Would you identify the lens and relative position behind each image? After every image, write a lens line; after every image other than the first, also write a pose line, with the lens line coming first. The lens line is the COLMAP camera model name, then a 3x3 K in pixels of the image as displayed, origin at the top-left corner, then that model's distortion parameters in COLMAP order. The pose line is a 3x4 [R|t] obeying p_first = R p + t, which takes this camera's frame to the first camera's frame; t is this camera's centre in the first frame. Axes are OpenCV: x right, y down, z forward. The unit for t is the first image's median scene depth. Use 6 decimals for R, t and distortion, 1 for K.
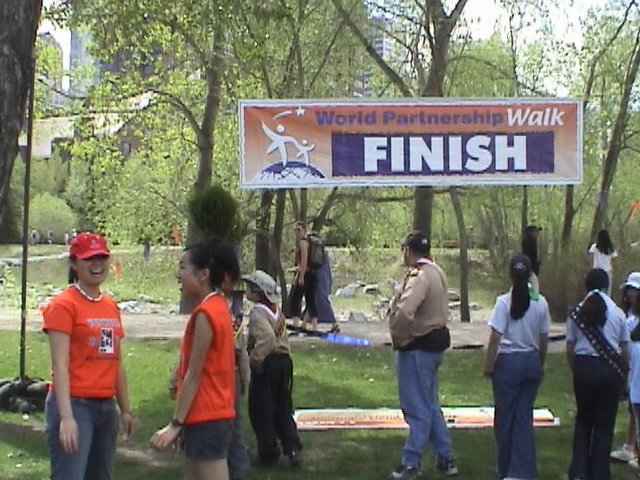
lens RADIAL K [[953.4, 0, 320.0], [0, 953.4, 240.0], [0, 0, 1]] dist [-0.247313, 0.412182]
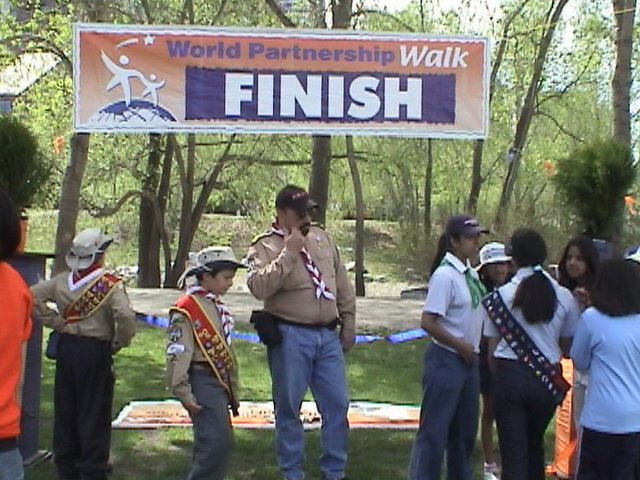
lens RADIAL K [[953.4, 0, 320.0], [0, 953.4, 240.0], [0, 0, 1]] dist [-0.247313, 0.412182]
pose [[0.995410, 0.022269, 0.093075, 0.054624], [-0.025220, 0.999212, 0.030649, 0.008918], [-0.092319, -0.032856, 0.995187, 0.171257]]
